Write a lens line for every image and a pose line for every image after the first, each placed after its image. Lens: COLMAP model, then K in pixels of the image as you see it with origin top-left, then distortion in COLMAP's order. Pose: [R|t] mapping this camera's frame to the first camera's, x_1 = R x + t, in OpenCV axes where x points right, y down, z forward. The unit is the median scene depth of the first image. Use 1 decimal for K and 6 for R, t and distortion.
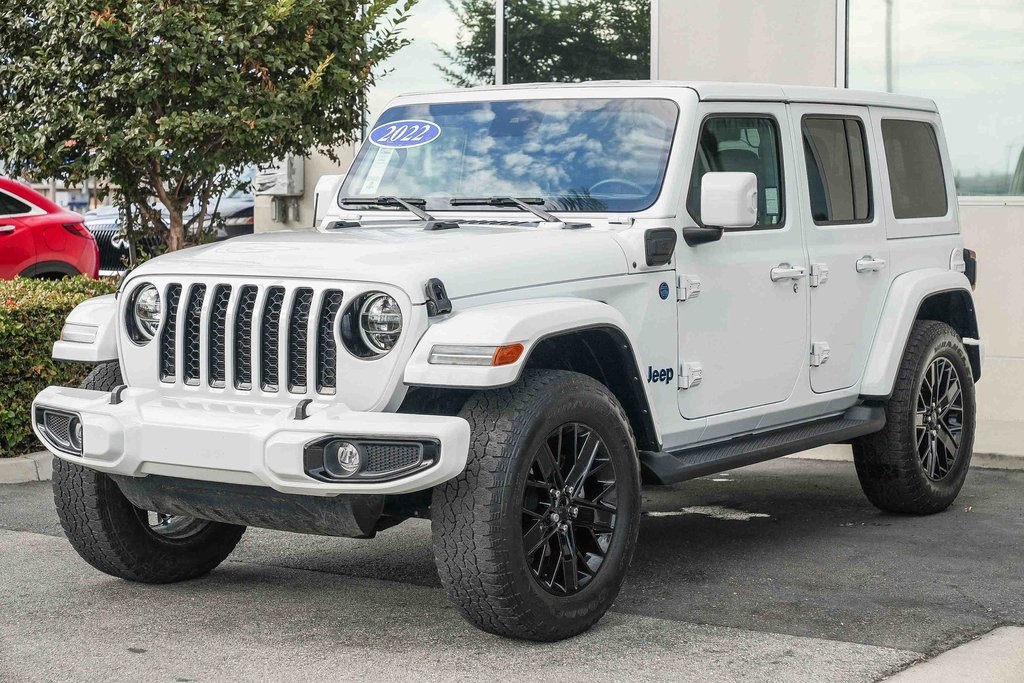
lens RADIAL K [[2043.9, 0, 512.0], [0, 2043.9, 341.5], [0, 0, 1]] dist [-0.156464, 0.273866]
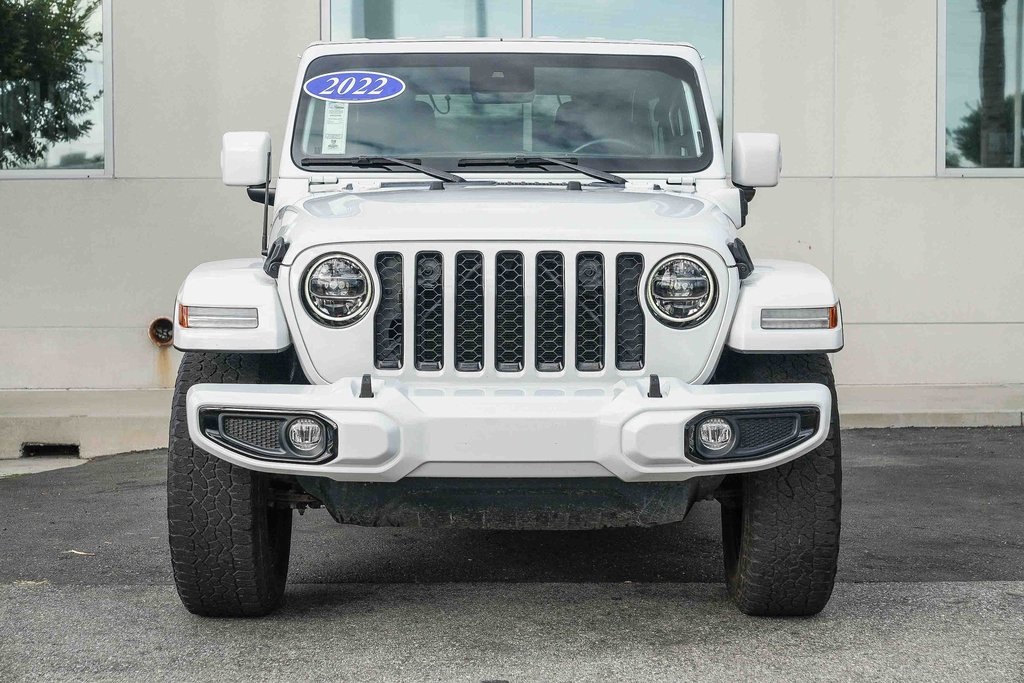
lens RADIAL K [[2043.9, 0, 512.0], [0, 2043.9, 341.5], [0, 0, 1]] dist [-0.156464, 0.273866]
pose [[0.820015, -0.044792, 0.570586, -0.644910], [0.041569, 0.998961, 0.018679, -0.005461], [-0.570830, 0.008401, 0.821025, 0.291465]]
